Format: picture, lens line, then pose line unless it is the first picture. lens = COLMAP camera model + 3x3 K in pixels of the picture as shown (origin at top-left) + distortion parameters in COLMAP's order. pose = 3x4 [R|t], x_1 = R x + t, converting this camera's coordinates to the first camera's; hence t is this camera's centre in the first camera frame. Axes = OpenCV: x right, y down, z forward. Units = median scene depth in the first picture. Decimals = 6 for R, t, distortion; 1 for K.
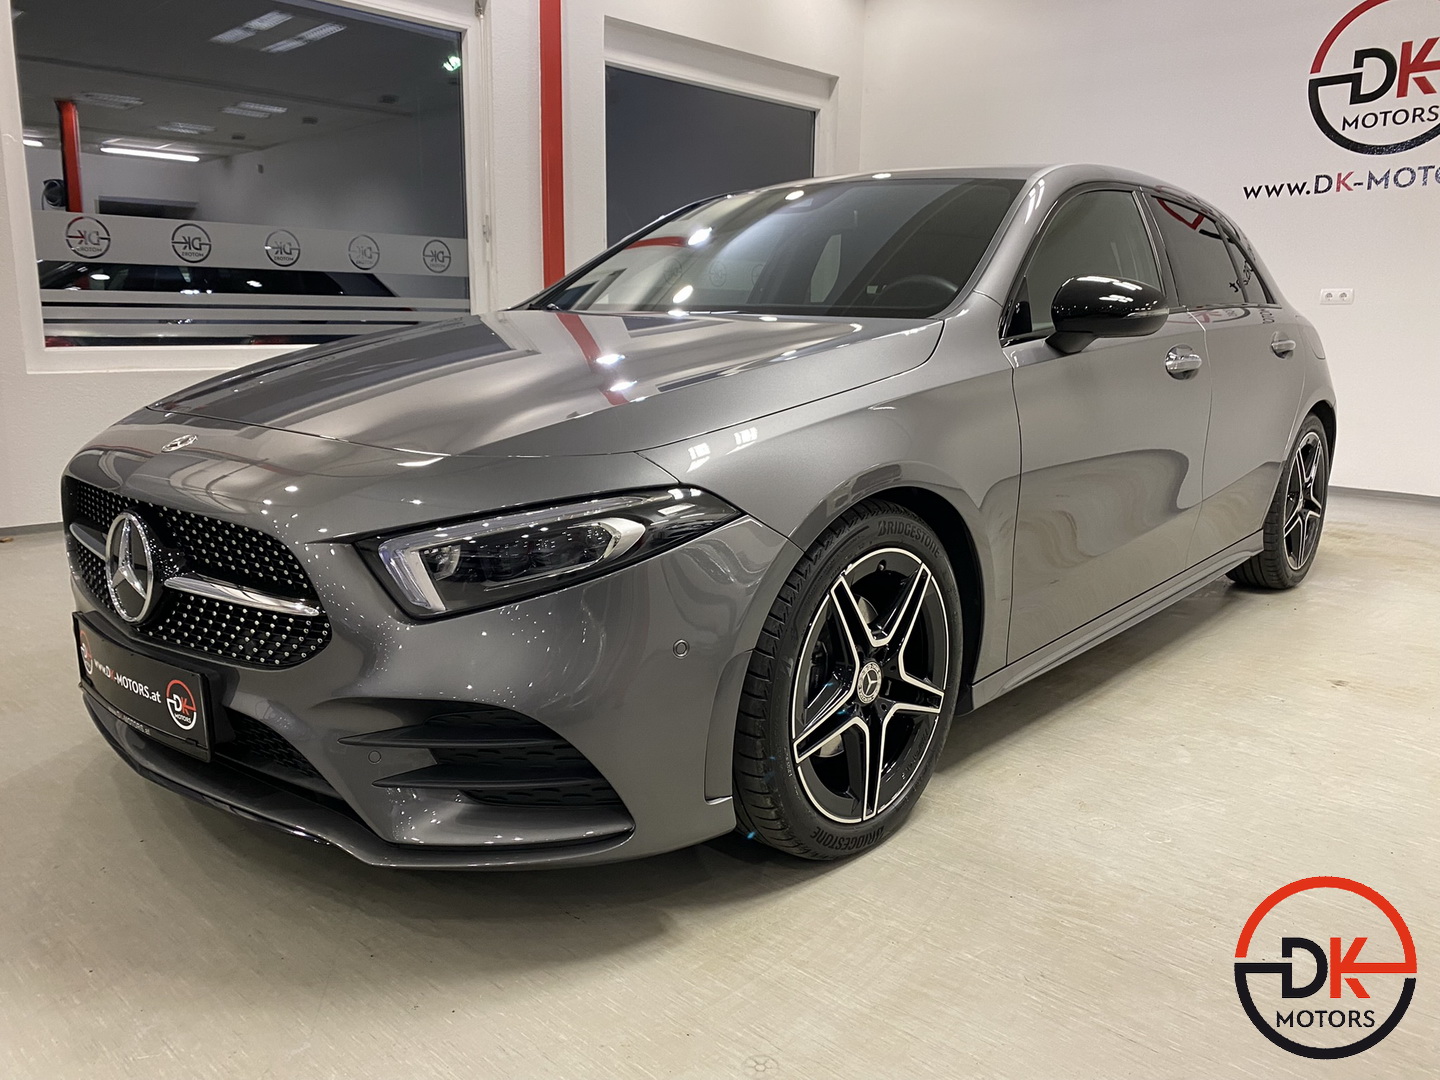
lens RADIAL K [[1104.1, 0, 718.0], [0, 1104.1, 541.4], [0, 0, 1]] dist [0.014048, -0.004114]
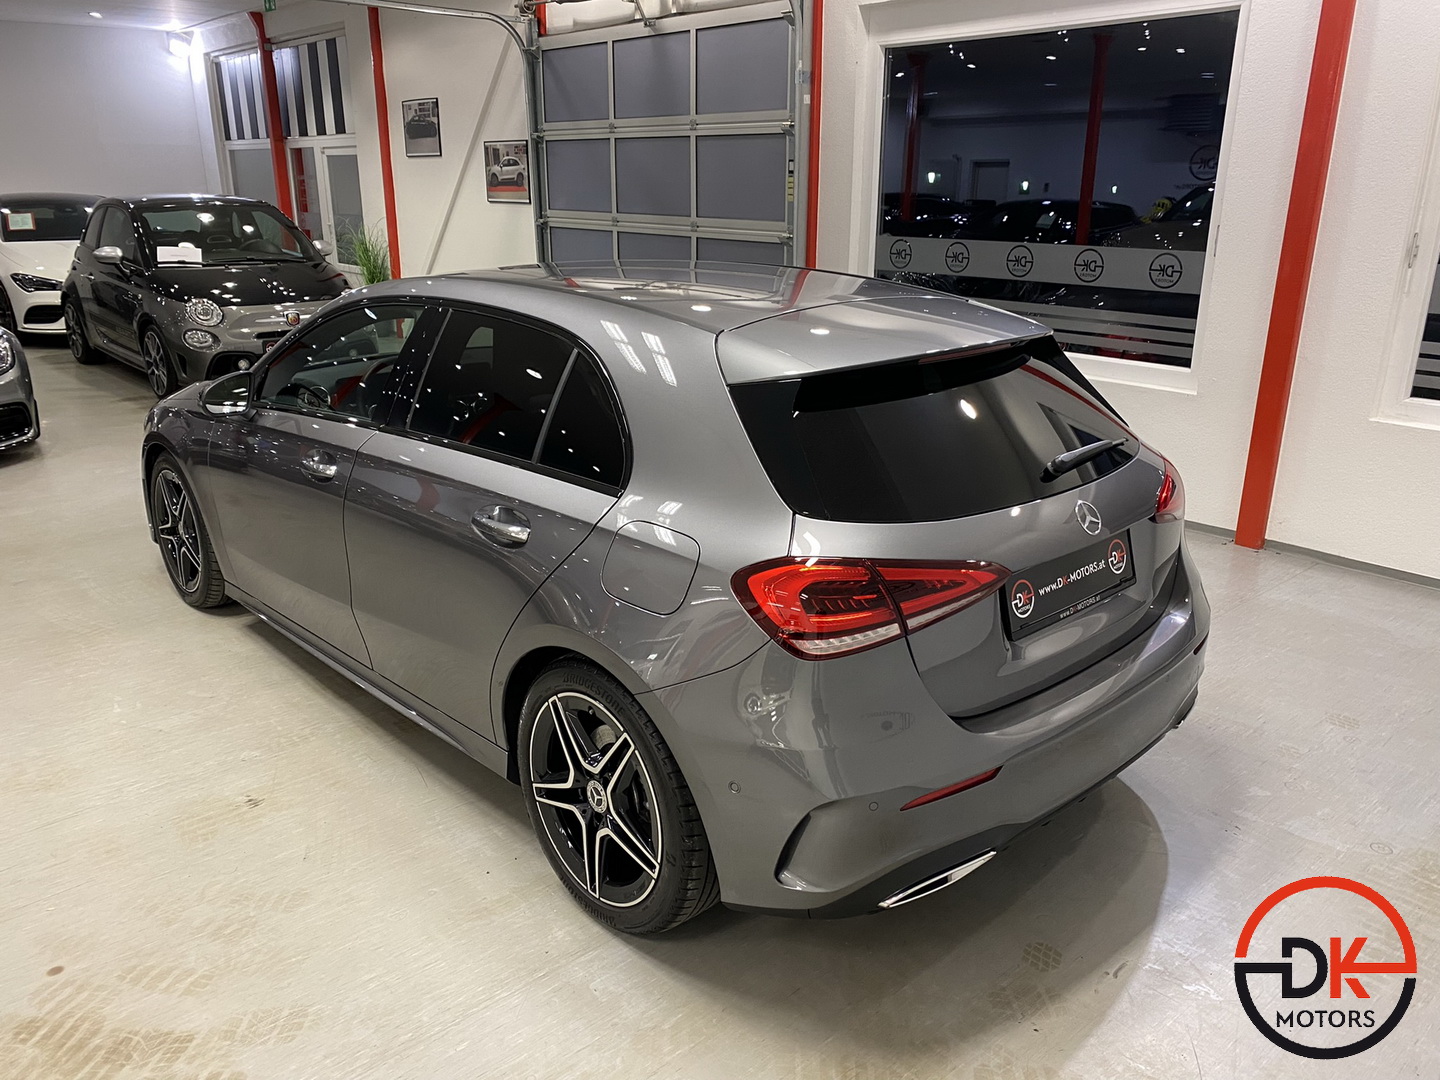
lens RADIAL K [[1104.1, 0, 718.0], [0, 1104.1, 541.4], [0, 0, 1]] dist [0.014048, -0.004114]
pose [[-0.095496, 0.297010, -0.950087, 2.128174], [-0.204949, 0.928134, 0.310747, -0.757053], [0.974103, 0.224395, -0.027761, 2.086480]]
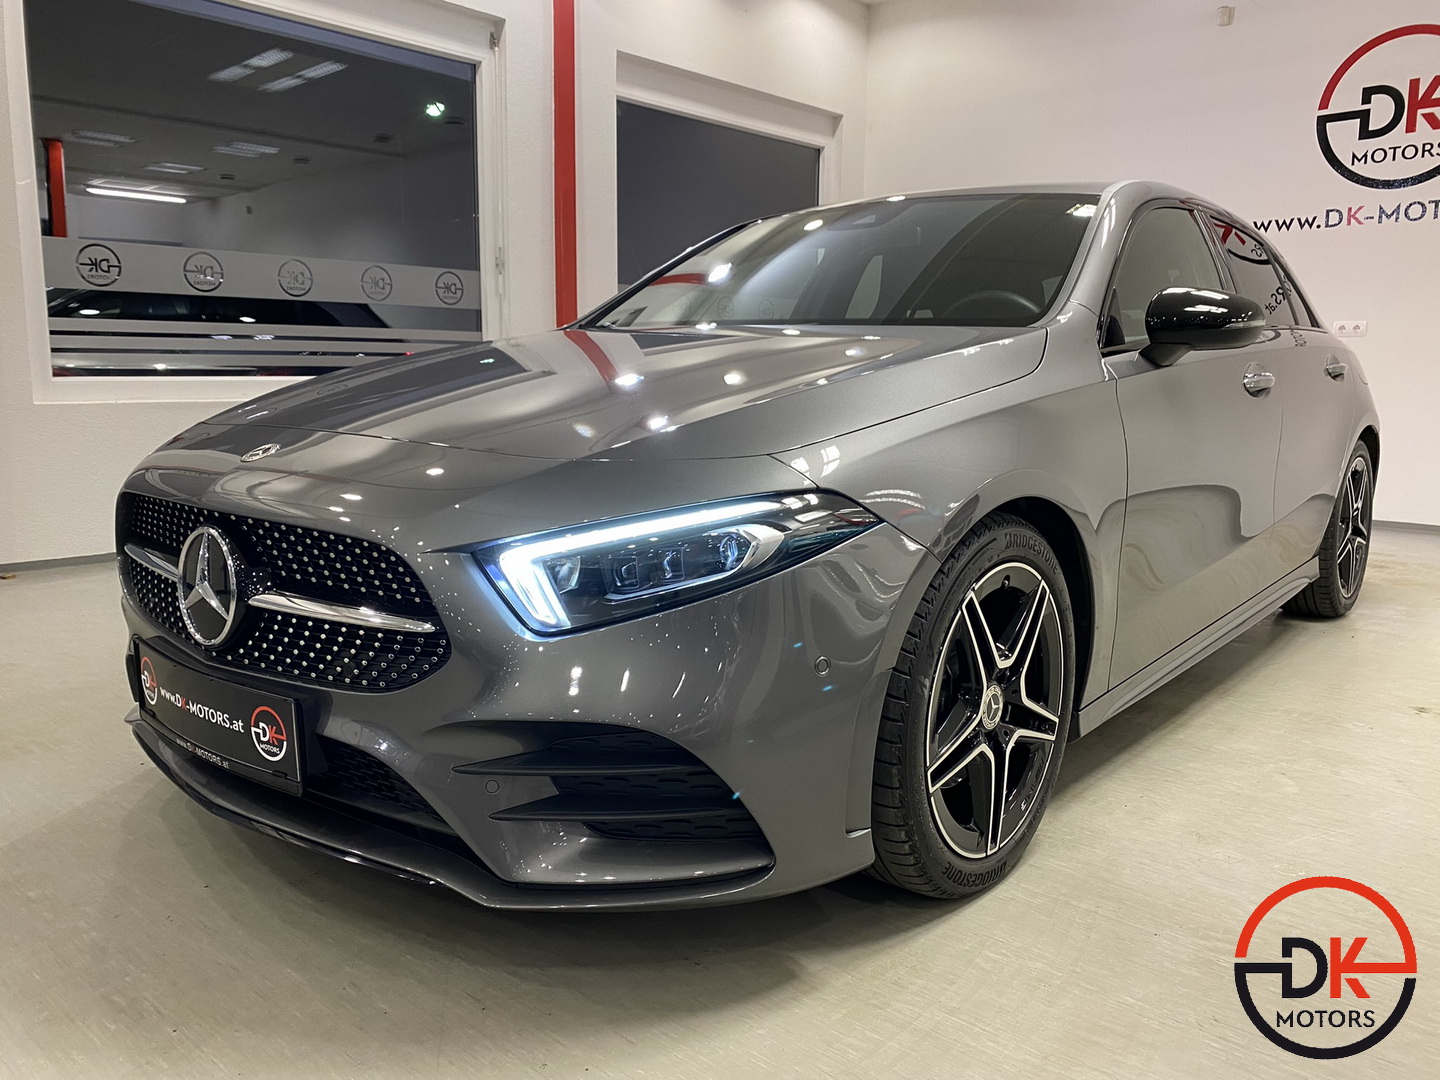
lens RADIAL K [[1106.3, 0, 720.0], [0, 1106.3, 540.0], [0, 0, 1]] dist [0.007735, 0.003988]
pose [[0.999678, -0.005180, 0.024859, -0.114339], [0.006203, 0.999131, -0.041228, 0.023531], [-0.024624, 0.041369, 0.998840, 0.058390]]
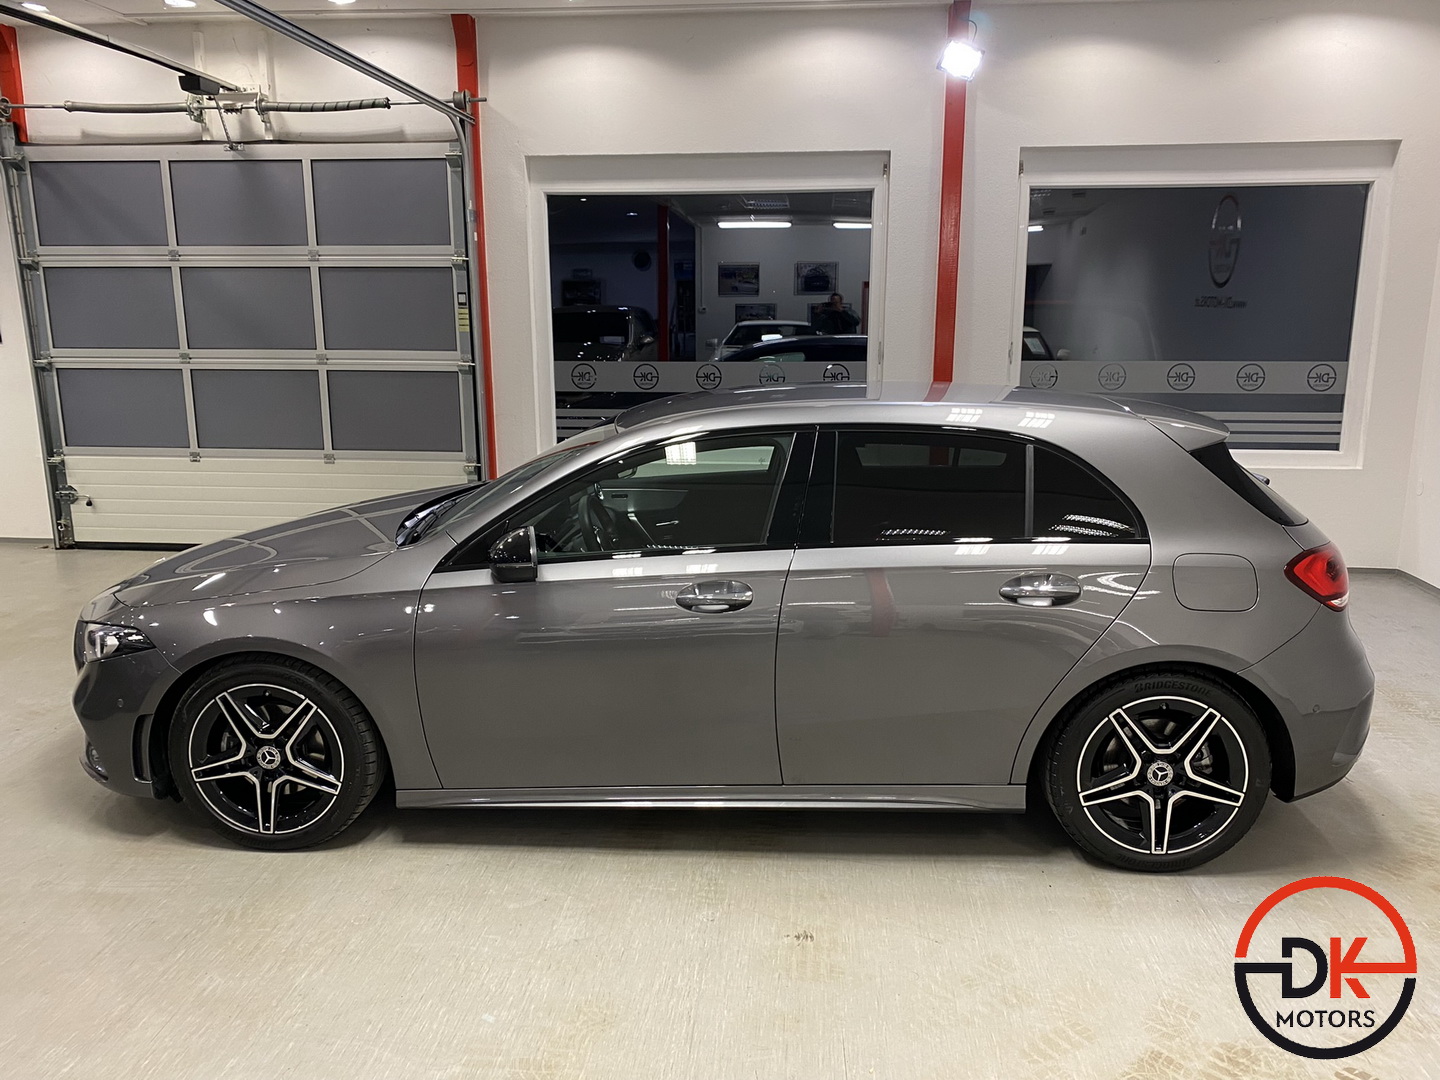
lens RADIAL K [[1082.5, 0, 720.9], [0, 1082.5, 561.5], [0, 0, 1]] dist [0.009468, -0.002235]
pose [[0.619300, 0.165132, -0.767593, 1.816957], [-0.146705, 0.984753, 0.093487, -0.435757], [0.771327, 0.054713, 0.634083, 0.439985]]
